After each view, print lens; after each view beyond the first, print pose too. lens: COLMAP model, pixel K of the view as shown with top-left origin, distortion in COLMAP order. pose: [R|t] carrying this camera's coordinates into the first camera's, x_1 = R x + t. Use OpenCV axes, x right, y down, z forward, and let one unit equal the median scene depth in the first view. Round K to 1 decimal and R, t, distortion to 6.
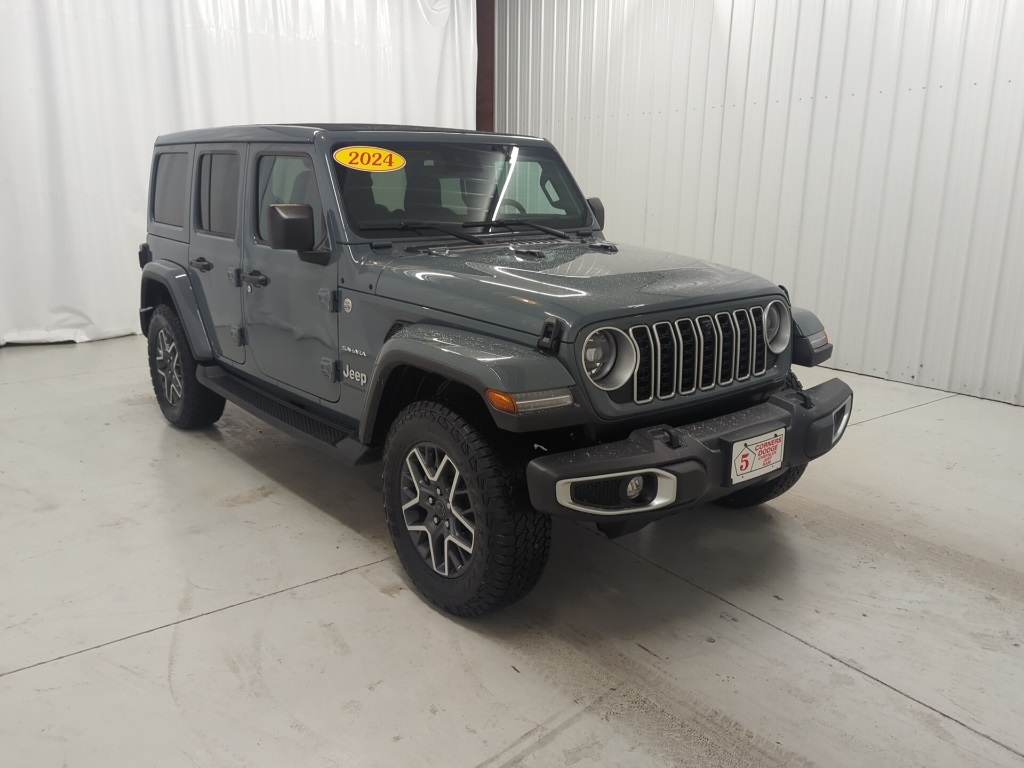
lens RADIAL K [[840.3, 0, 516.7], [0, 840.3, 387.1], [0, 0, 1]] dist [0.037012, -0.049342]
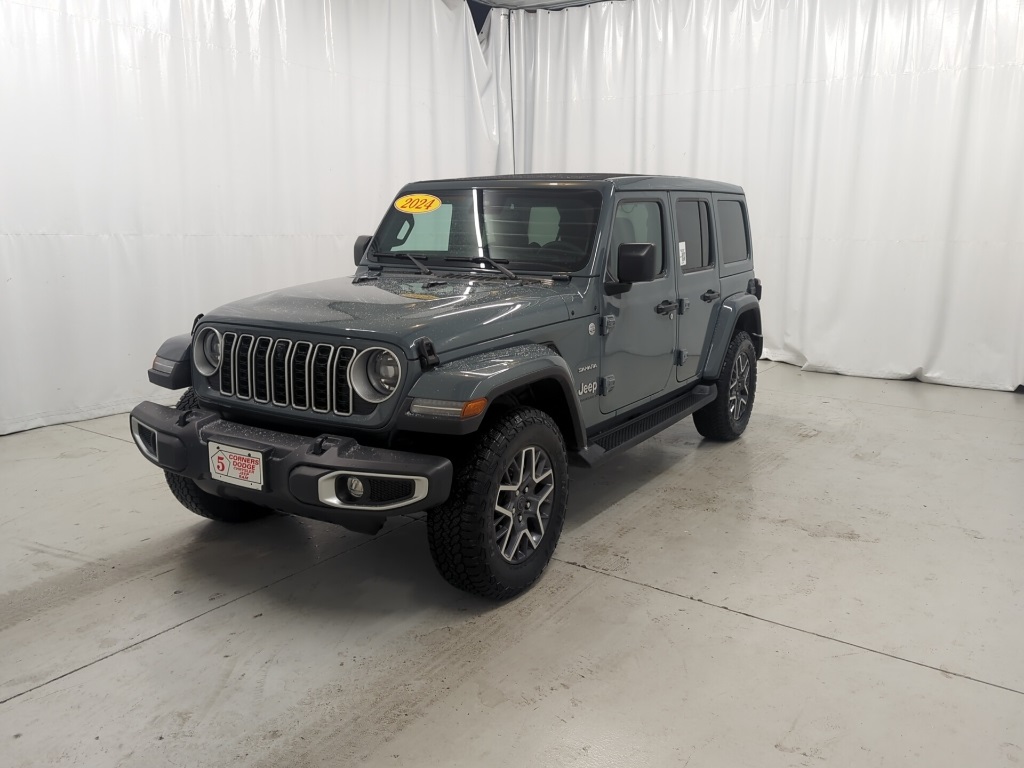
lens RADIAL K [[840.3, 0, 519.0], [0, 840.3, 384.2], [0, 0, 1]] dist [0.037012, -0.049342]
pose [[0.339376, 0.190579, -0.921142, 1.434181], [-0.244468, 0.963481, 0.109270, -0.236933], [0.908328, 0.188106, 0.373573, 0.919921]]
